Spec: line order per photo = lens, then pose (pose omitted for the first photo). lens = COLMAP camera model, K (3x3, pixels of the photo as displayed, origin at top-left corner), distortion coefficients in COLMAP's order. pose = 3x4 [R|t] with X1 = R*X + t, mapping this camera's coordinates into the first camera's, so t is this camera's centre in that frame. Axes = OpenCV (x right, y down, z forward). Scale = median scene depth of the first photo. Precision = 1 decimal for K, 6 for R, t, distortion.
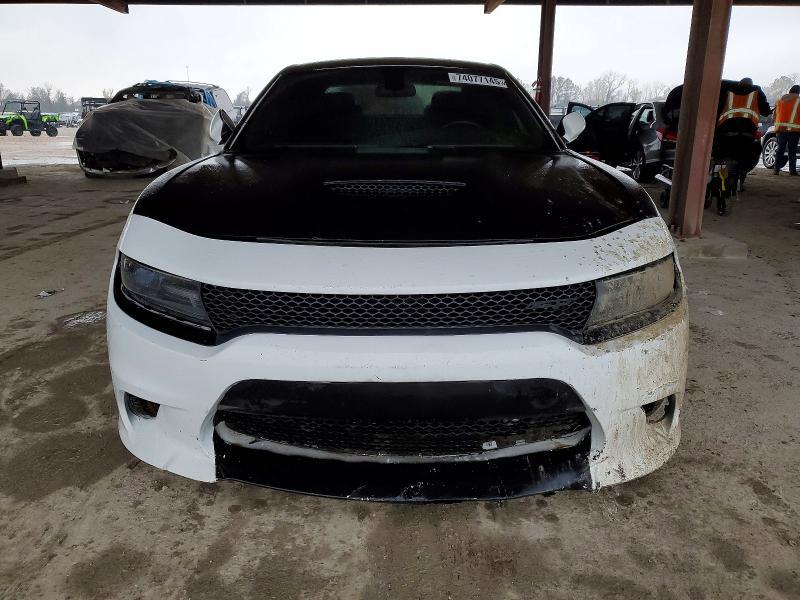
lens RADIAL K [[613.6, 0, 397.6], [0, 613.6, 329.2], [0, 0, 1]] dist [0.043074, -0.000980]
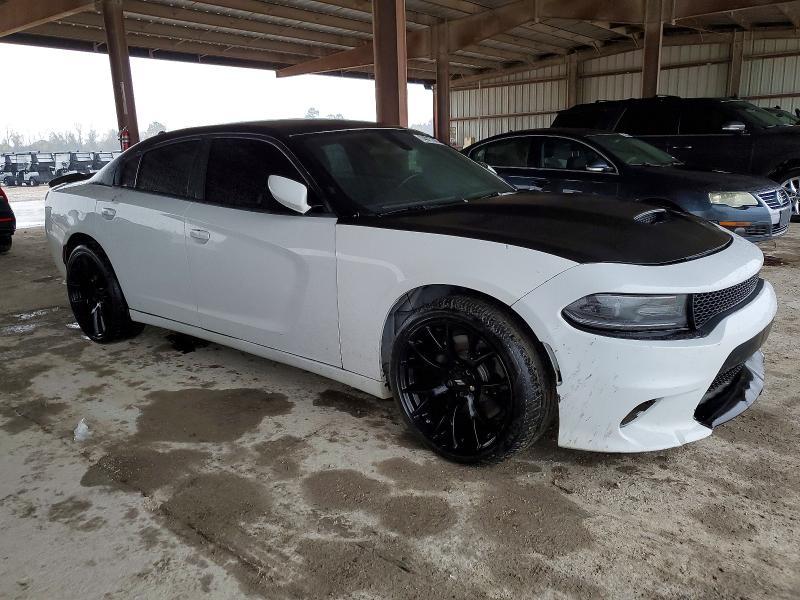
lens RADIAL K [[613.6, 0, 397.6], [0, 613.6, 329.2], [0, 0, 1]] dist [0.043074, -0.000980]
pose [[0.608809, -0.238643, 0.756572, -1.022058], [0.284529, 0.955917, 0.072563, -0.167082], [-0.740537, 0.171090, 0.649872, 0.335312]]
